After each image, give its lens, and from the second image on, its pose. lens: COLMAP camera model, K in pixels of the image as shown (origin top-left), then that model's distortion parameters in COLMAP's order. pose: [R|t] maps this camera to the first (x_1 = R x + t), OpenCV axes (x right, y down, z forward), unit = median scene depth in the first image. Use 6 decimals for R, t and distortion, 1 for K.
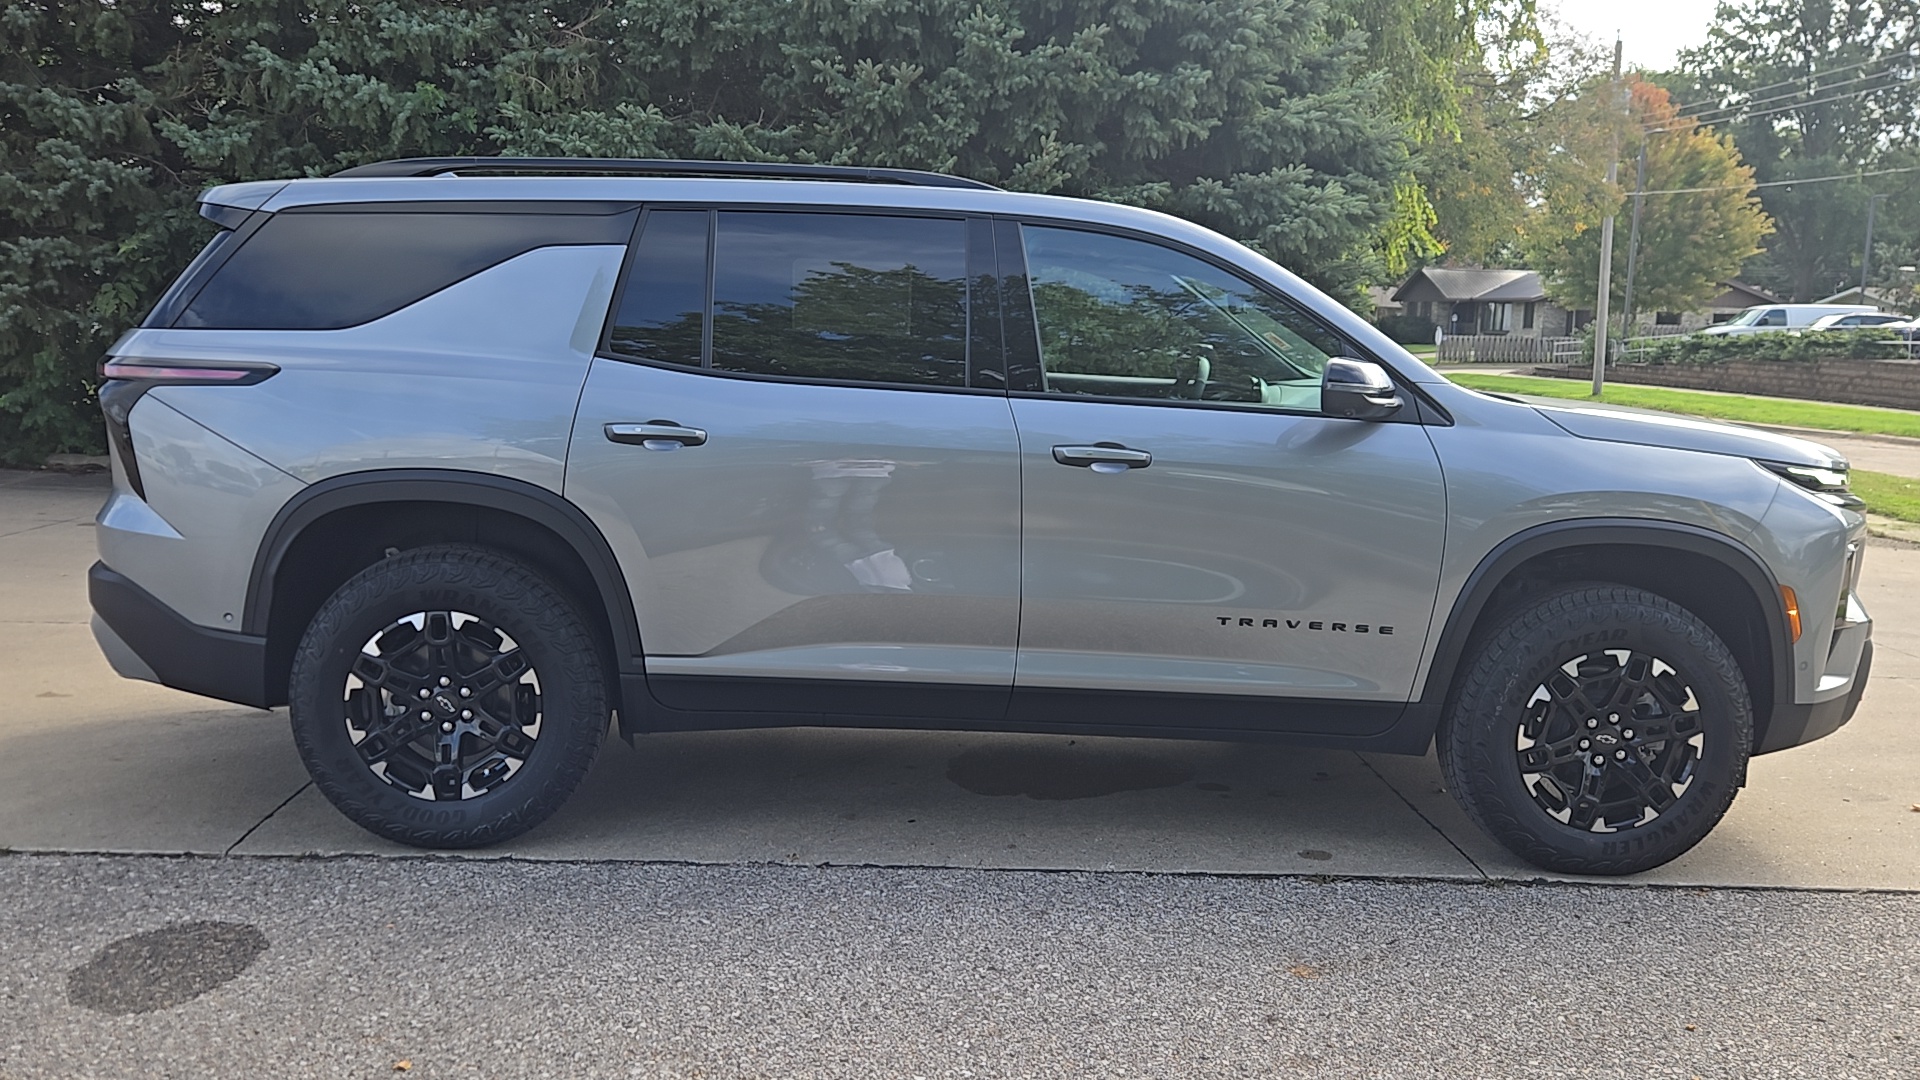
lens RADIAL K [[1605.2, 0, 951.5], [0, 1605.2, 536.1], [0, 0, 1]] dist [0.017366, -0.015387]
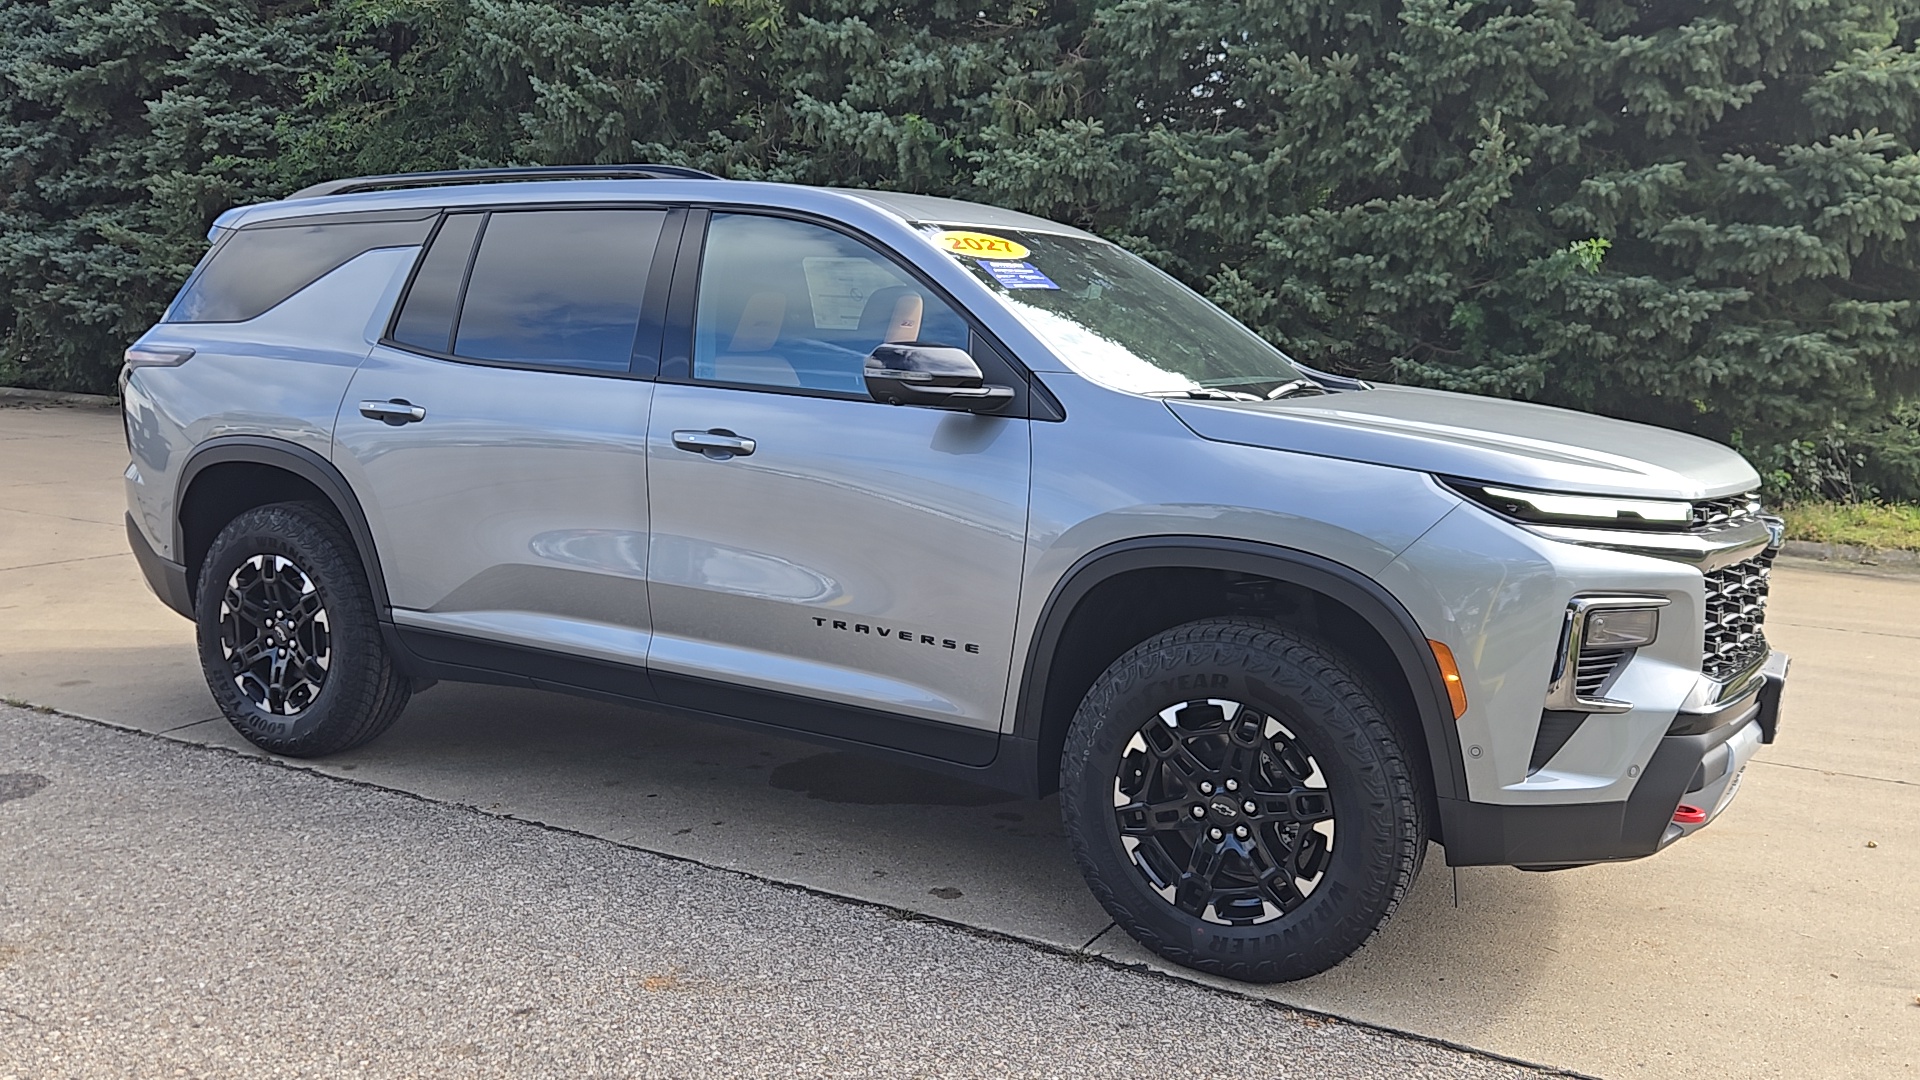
lens RADIAL K [[1605.2, 0, 946.4], [0, 1605.2, 528.2], [0, 0, 1]] dist [0.017366, -0.015387]
pose [[0.850339, 0.057141, -0.523124, 0.728110], [-0.066893, 0.997760, 0.000251, -0.007232], [0.521966, 0.034780, 0.852257, 0.234711]]
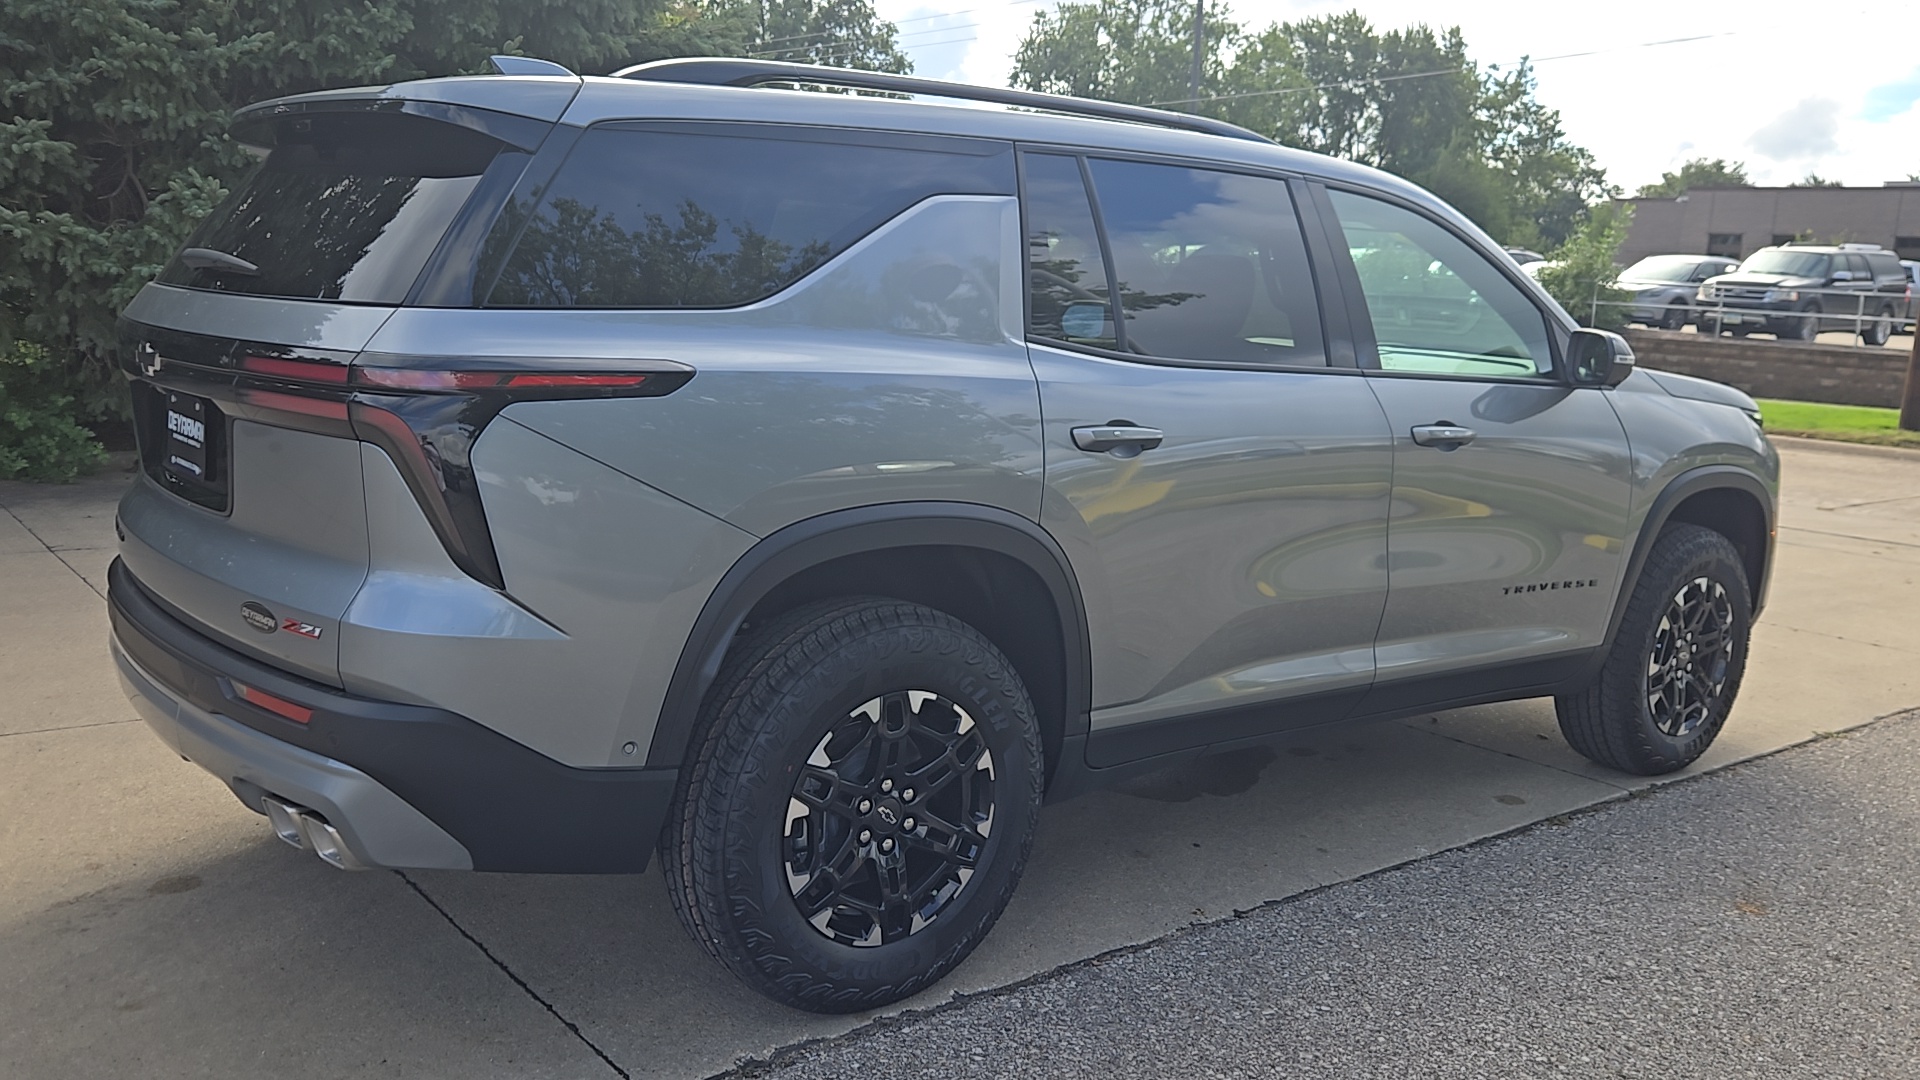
lens RADIAL K [[1605.2, 0, 953.7], [0, 1605.2, 537.6], [0, 0, 1]] dist [0.017366, -0.015387]
pose [[0.807059, -0.088562, 0.583792, -0.710034], [0.058661, 0.995823, 0.069972, -0.073044], [-0.587550, -0.022226, 0.808883, 0.384516]]
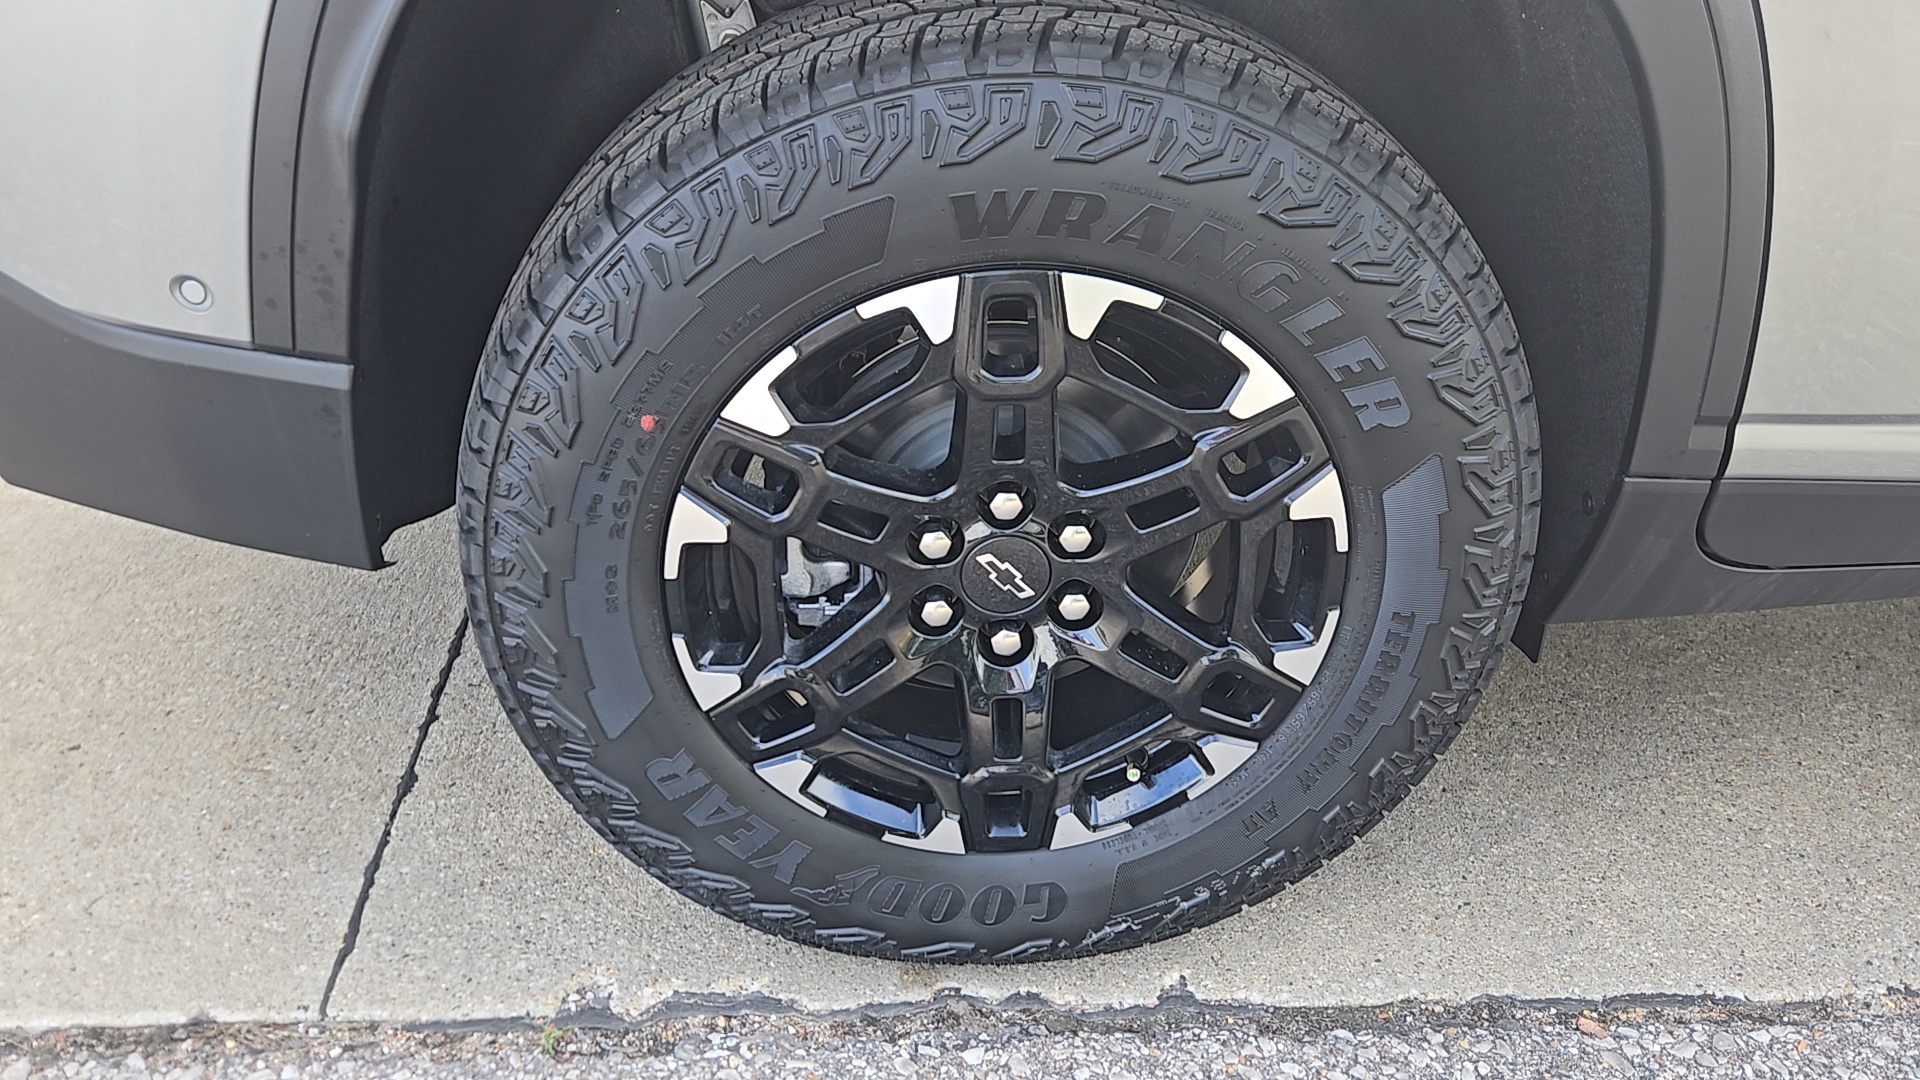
lens RADIAL K [[1605.2, 0, 957.0], [0, 1605.2, 537.3], [0, 0, 1]] dist [0.017366, -0.015387]
pose [[0.999925, -0.001704, 0.012114, -0.326151], [-0.003176, 0.920142, 0.391571, -0.013992], [-0.011814, -0.391580, 0.920068, 0.737892]]
